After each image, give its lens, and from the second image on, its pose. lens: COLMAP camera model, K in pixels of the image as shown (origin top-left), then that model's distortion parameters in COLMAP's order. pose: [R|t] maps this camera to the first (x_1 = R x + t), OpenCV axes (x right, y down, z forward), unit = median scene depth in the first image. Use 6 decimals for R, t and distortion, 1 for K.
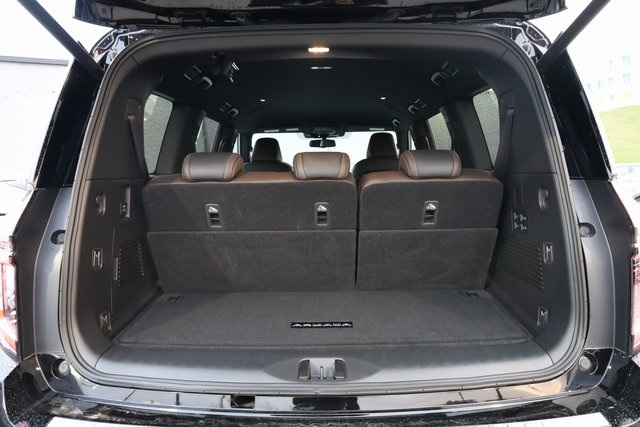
lens RADIAL K [[447.7, 0, 320.0], [0, 447.7, 213.5], [0, 0, 1]] dist [-0.008156, -0.003073]
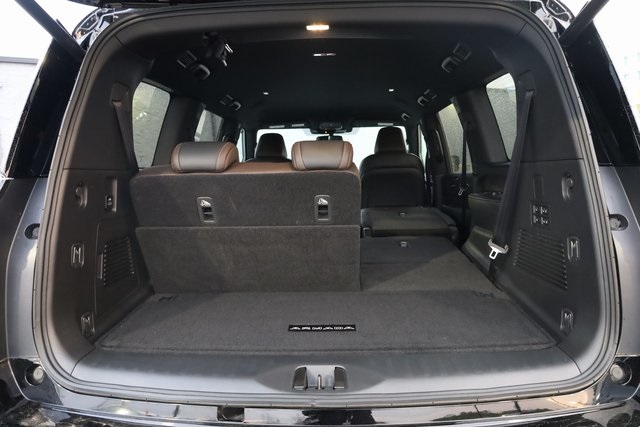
lens RADIAL K [[447.7, 0, 320.0], [0, 447.7, 213.5], [0, 0, 1]] dist [-0.008156, -0.003073]
pose [[0.999738, -0.002289, -0.022789, 0.022312], [0.002266, 0.999997, -0.001059, 0.016632], [0.022791, 0.001007, 0.999740, 0.088460]]
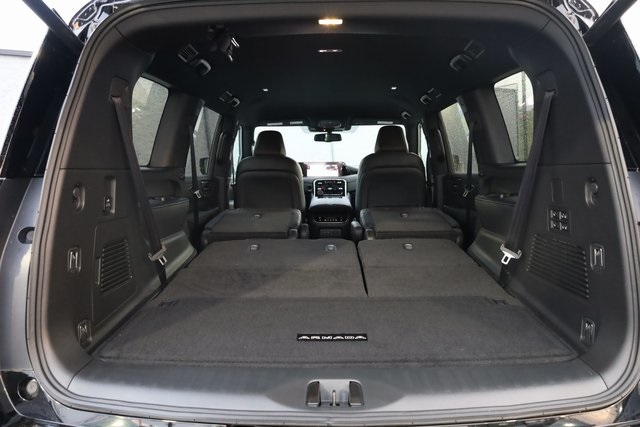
lens RADIAL K [[447.7, 0, 320.0], [0, 447.7, 213.5], [0, 0, 1]] dist [-0.008156, -0.003073]
pose [[0.999974, 0.005138, -0.005107, -0.017491], [-0.005111, 0.999973, 0.005293, 0.002873], [0.005134, -0.005267, 0.999973, 0.133599]]
